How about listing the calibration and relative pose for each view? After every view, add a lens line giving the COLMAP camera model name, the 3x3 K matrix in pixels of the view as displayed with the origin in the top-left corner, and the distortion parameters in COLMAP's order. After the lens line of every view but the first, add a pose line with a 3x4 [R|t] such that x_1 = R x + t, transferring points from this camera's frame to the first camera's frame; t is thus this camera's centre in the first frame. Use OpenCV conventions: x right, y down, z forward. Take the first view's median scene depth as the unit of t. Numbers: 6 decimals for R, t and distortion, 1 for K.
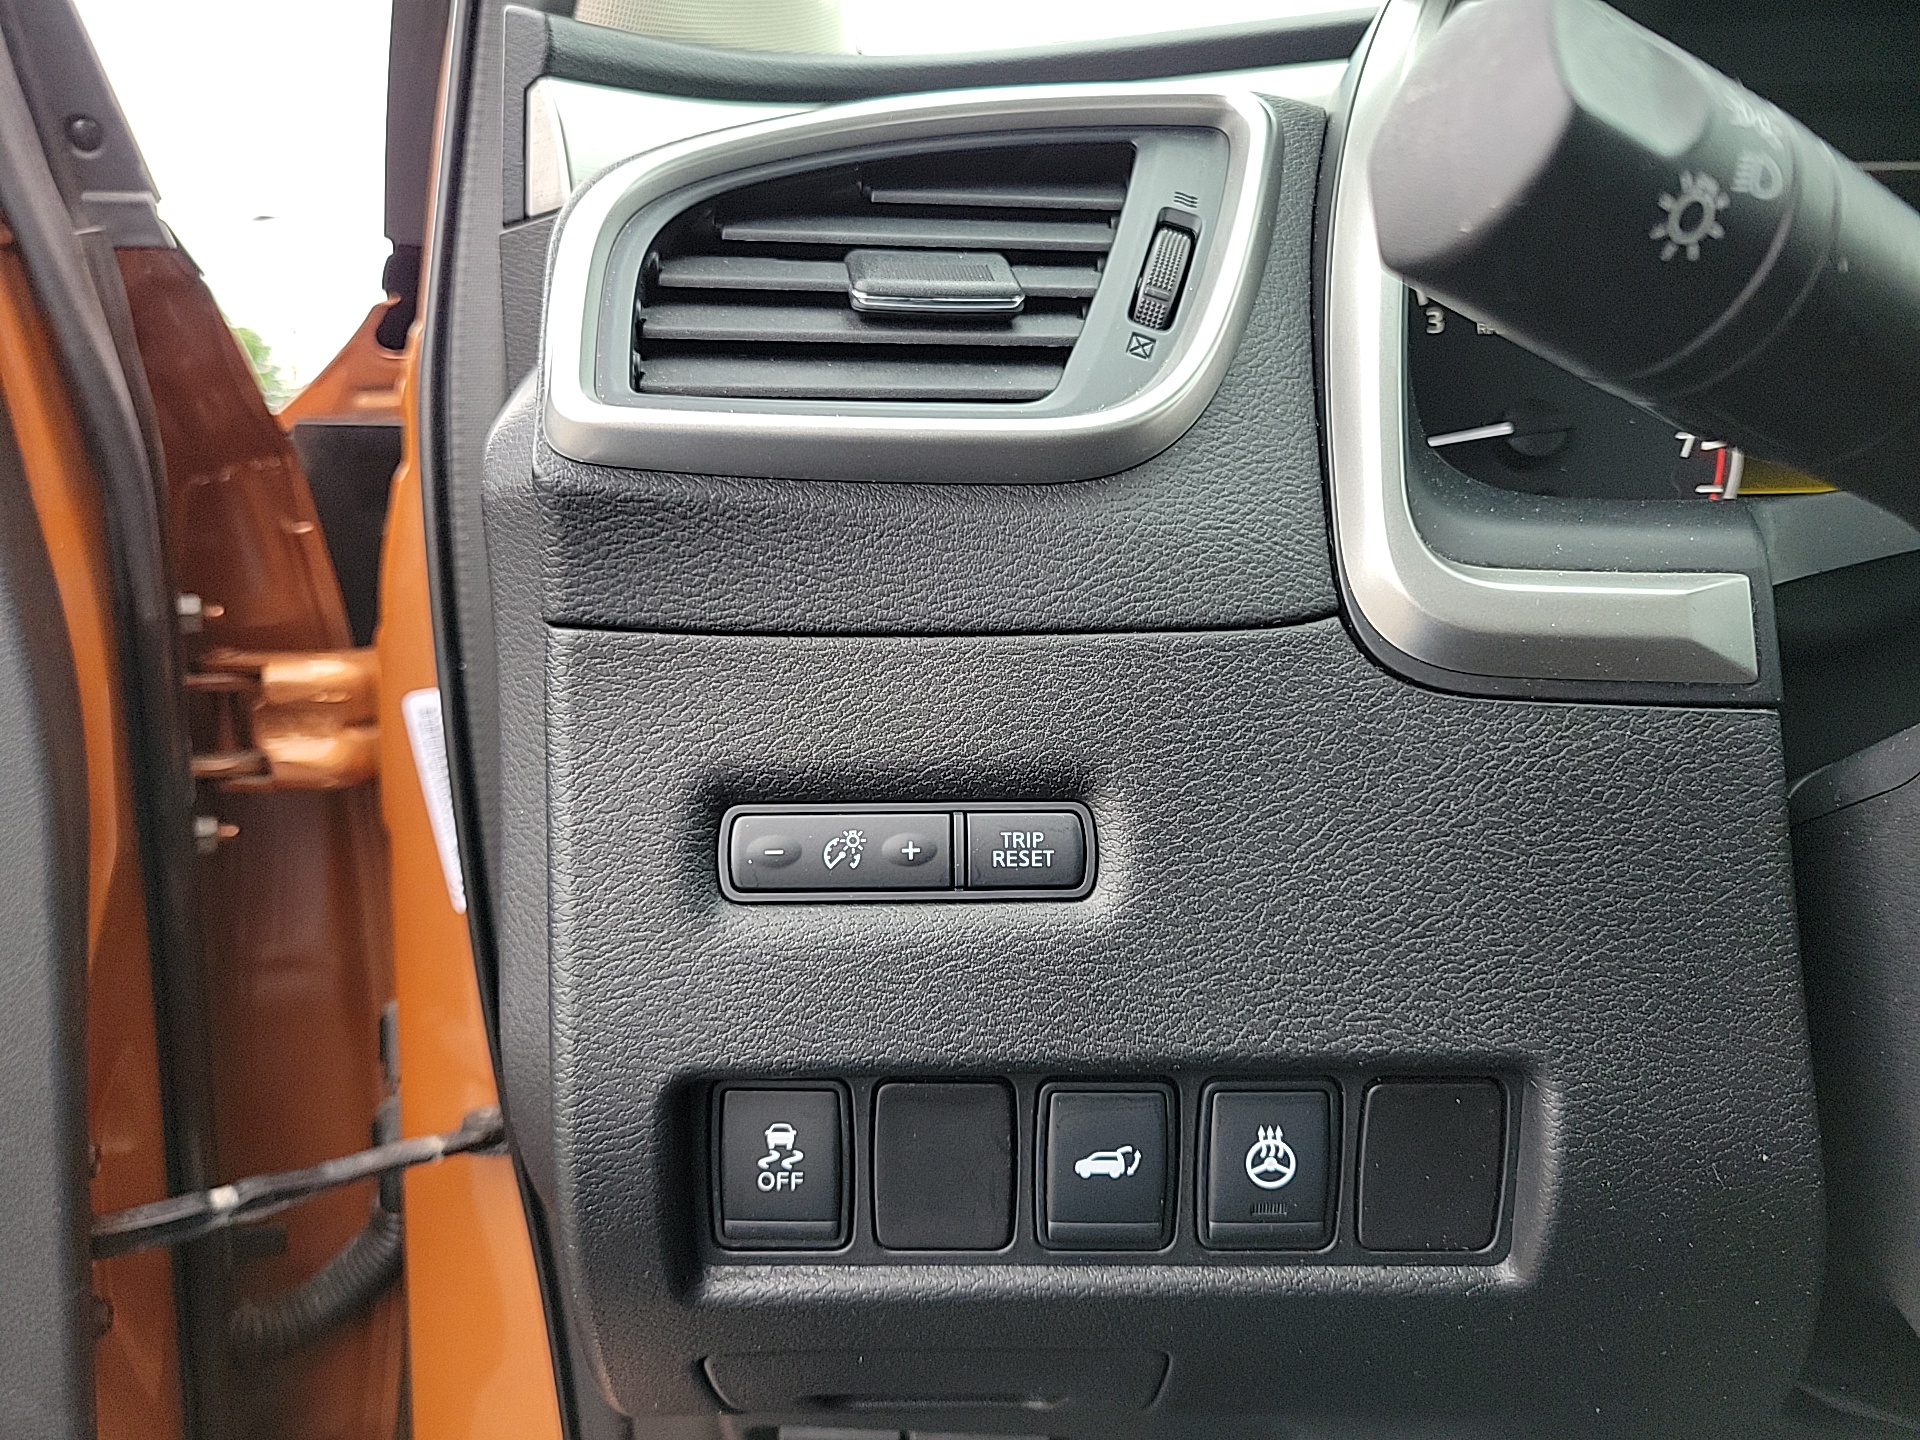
lens RADIAL K [[1453.0, 0, 960.6], [0, 1453.0, 707.8], [0, 0, 1]] dist [0.045337, -0.037200]
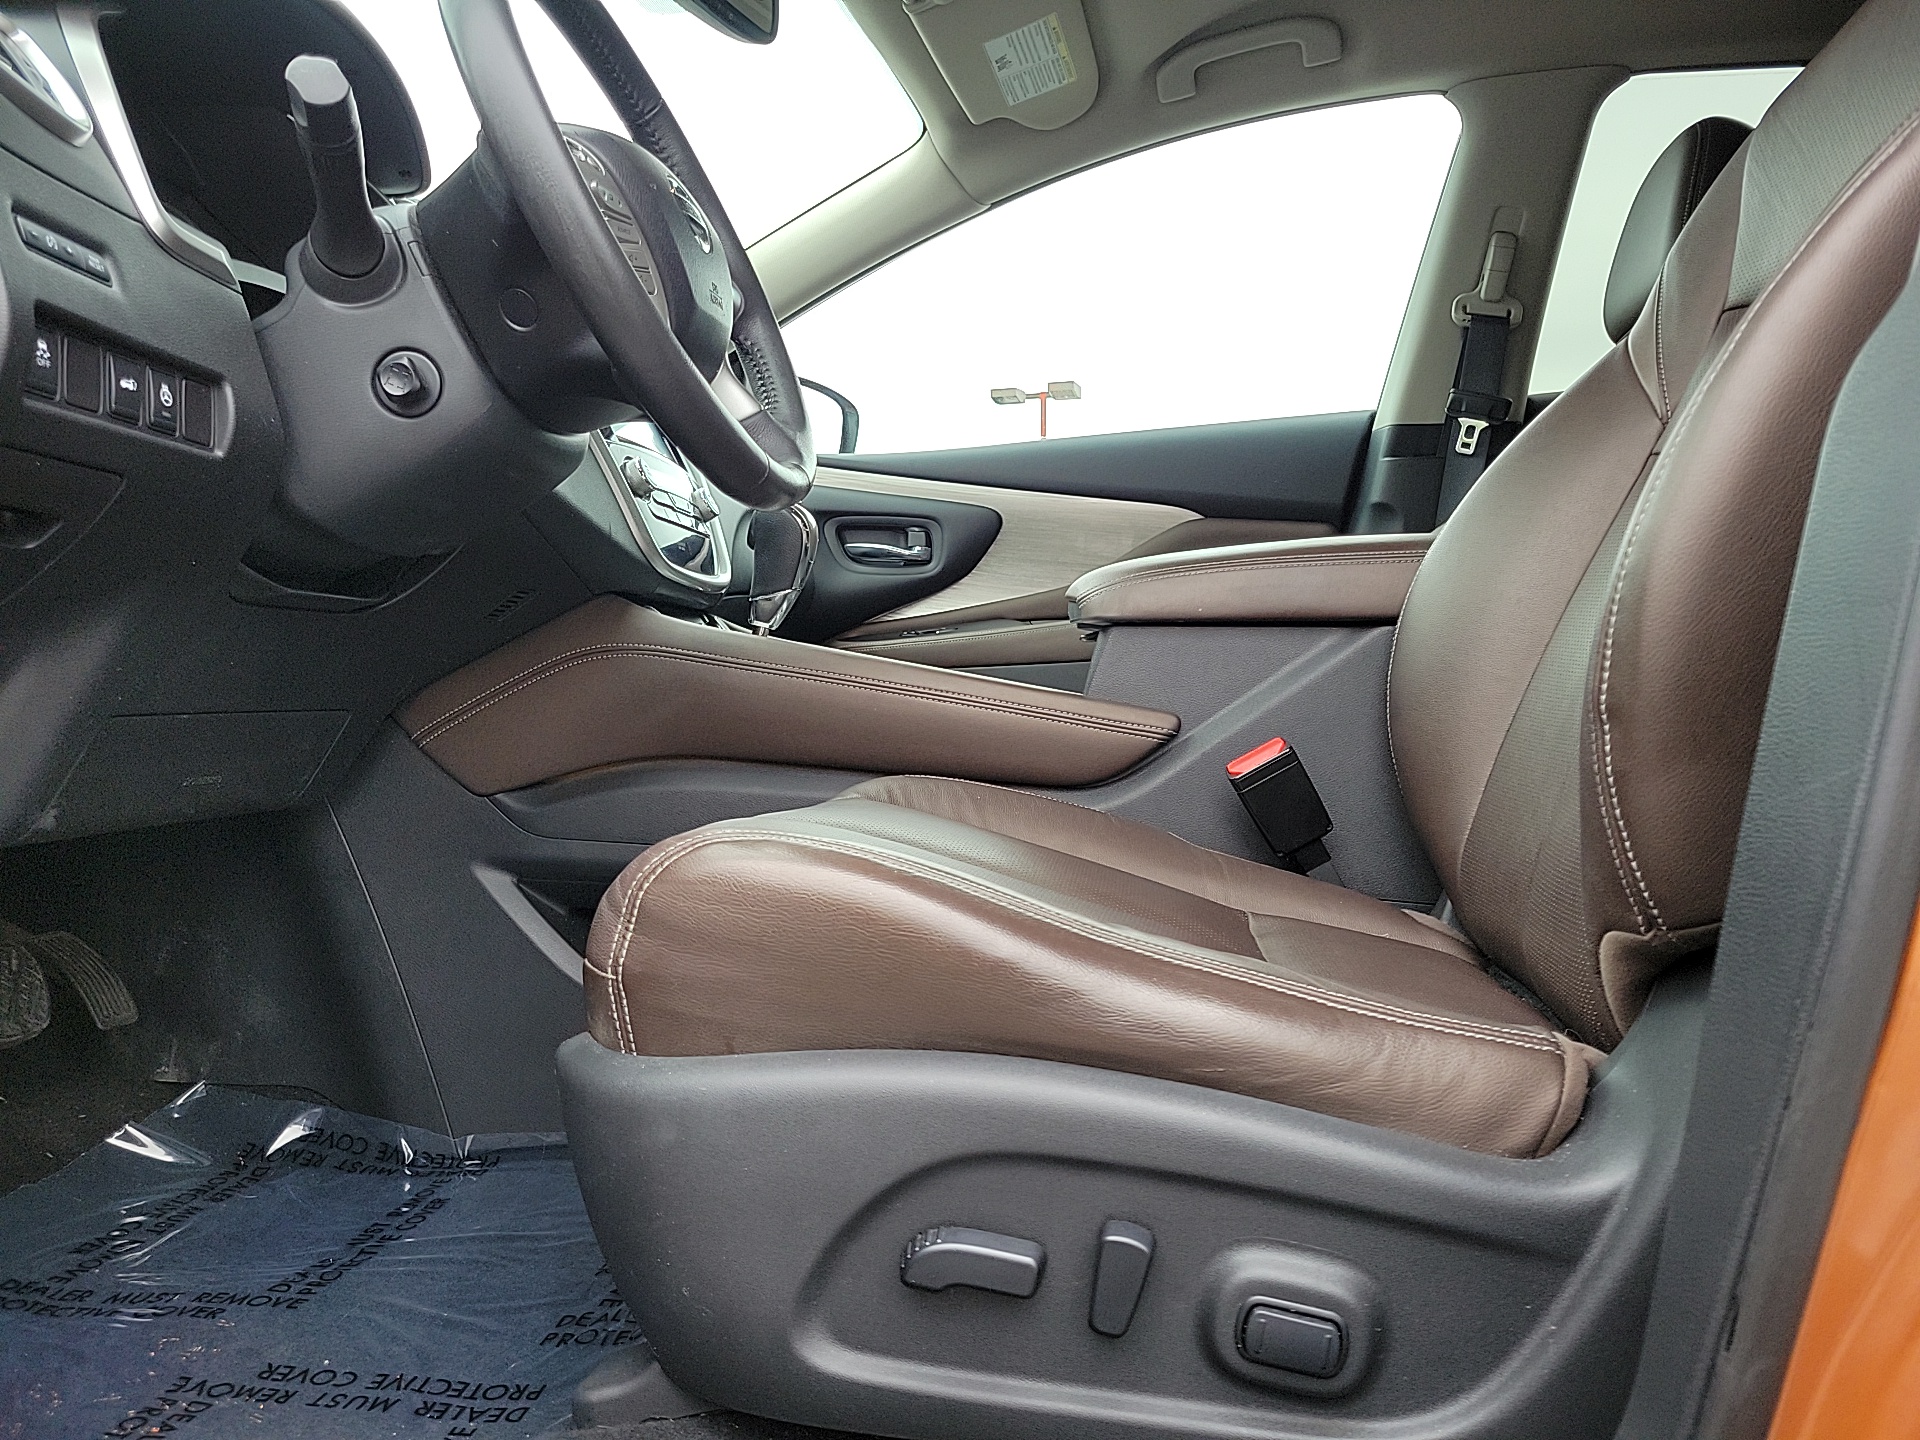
lens RADIAL K [[1453.0, 0, 928.0], [0, 1453.0, 721.8], [0, 0, 1]] dist [0.045337, -0.037200]
pose [[0.137048, -0.006668, 0.990542, -2.500932], [0.175285, 0.984360, -0.017625, 1.272799], [-0.974932, 0.176043, 0.136074, -0.776974]]
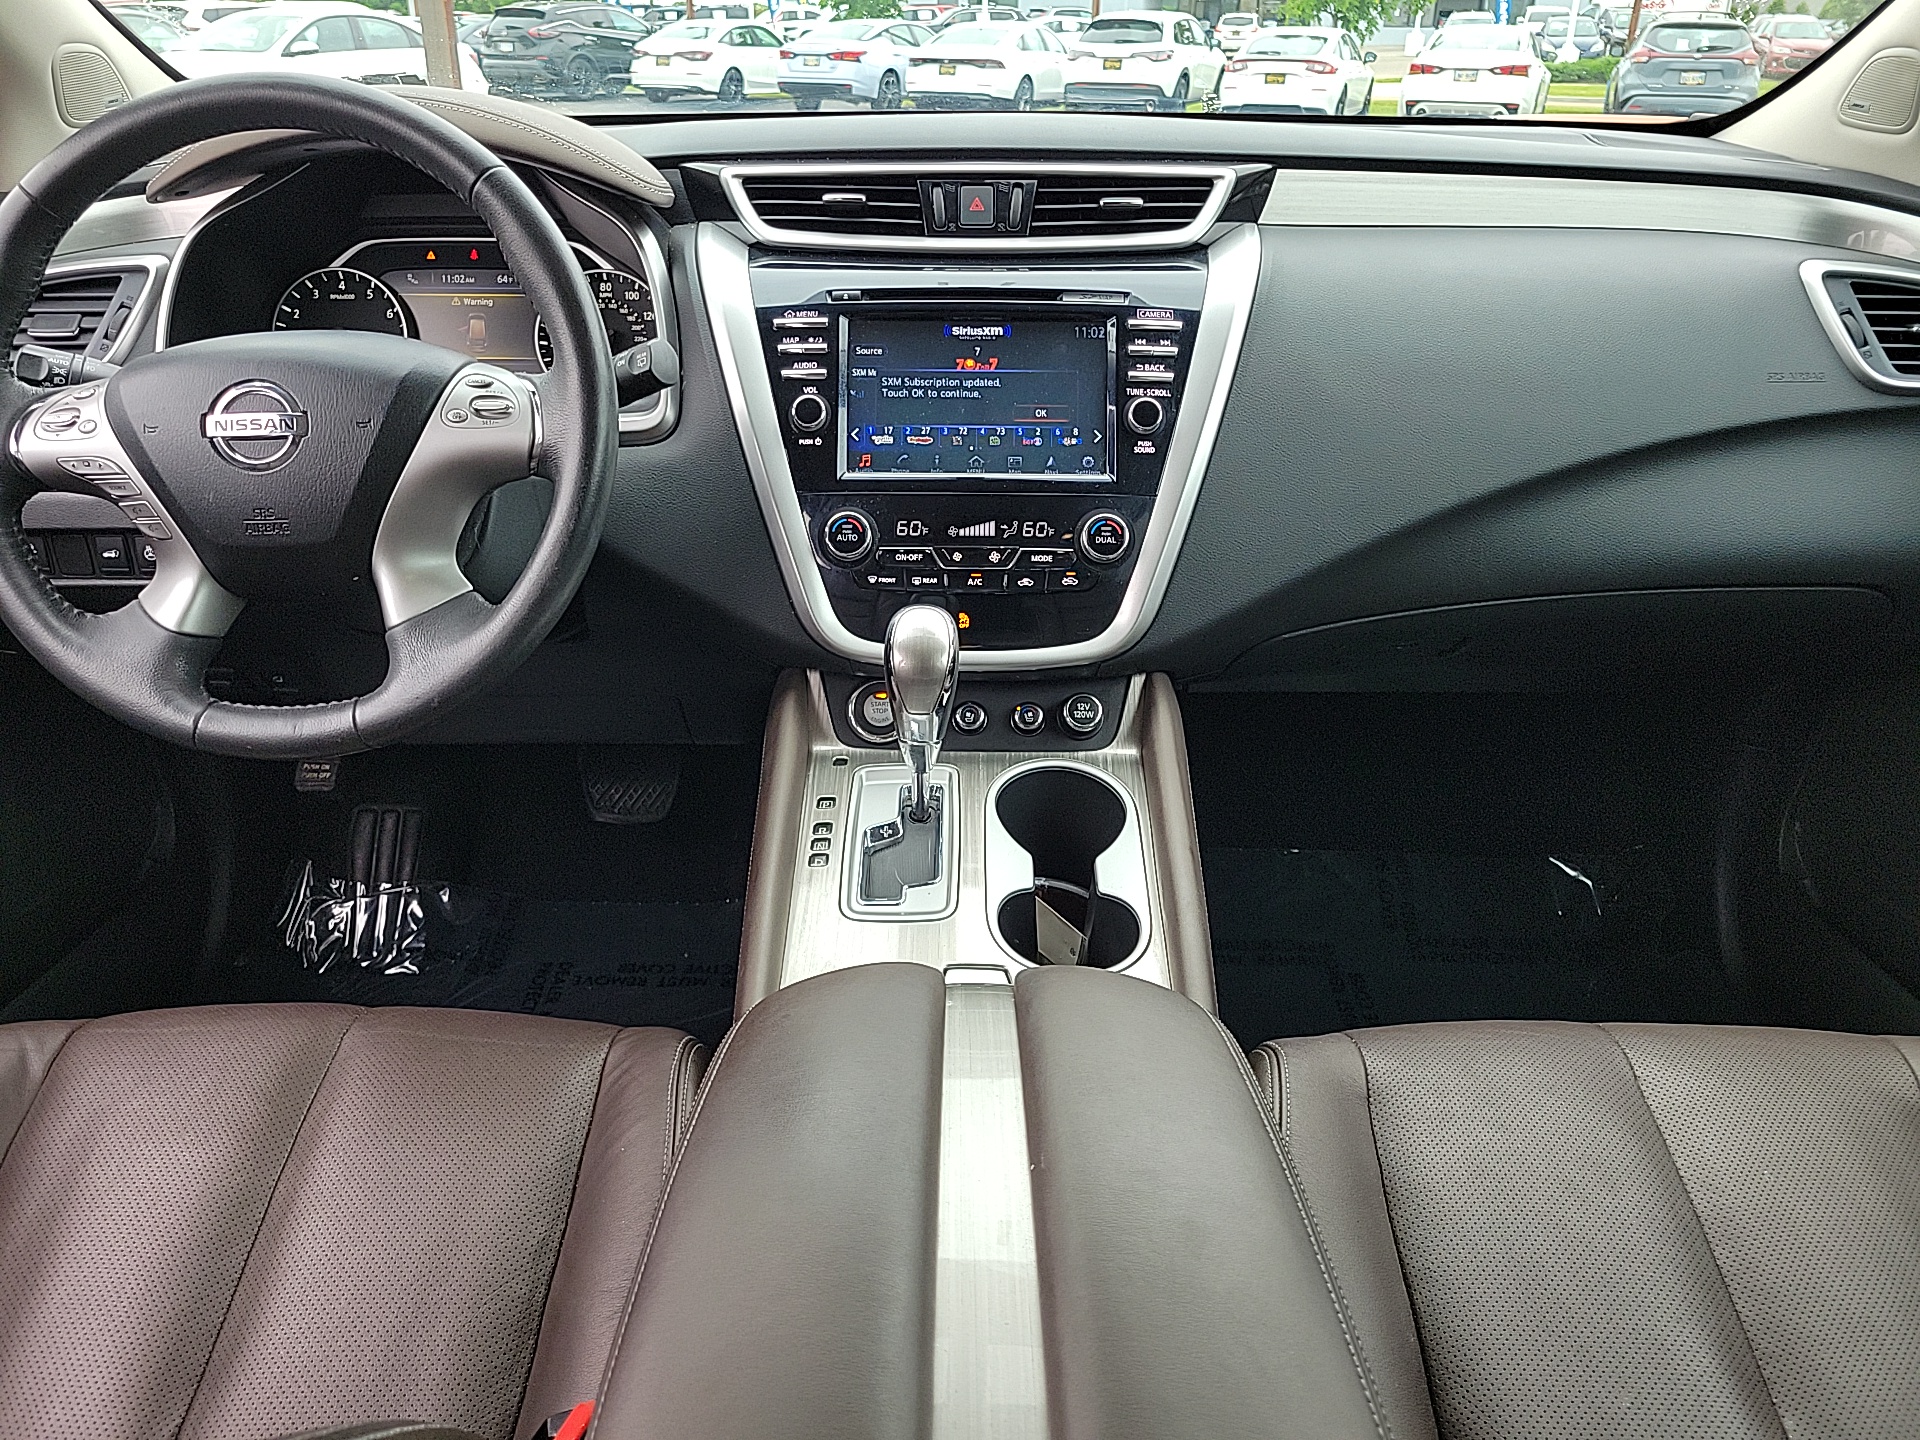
lens RADIAL K [[1453.0, 0, 948.0], [0, 1453.0, 718.8], [0, 0, 1]] dist [0.045337, -0.037200]
pose [[0.999912, 0.000468, 0.013279, 2.427473], [-0.003915, 0.965398, 0.260753, -0.341462], [-0.012697, -0.260782, 0.965314, -3.201995]]
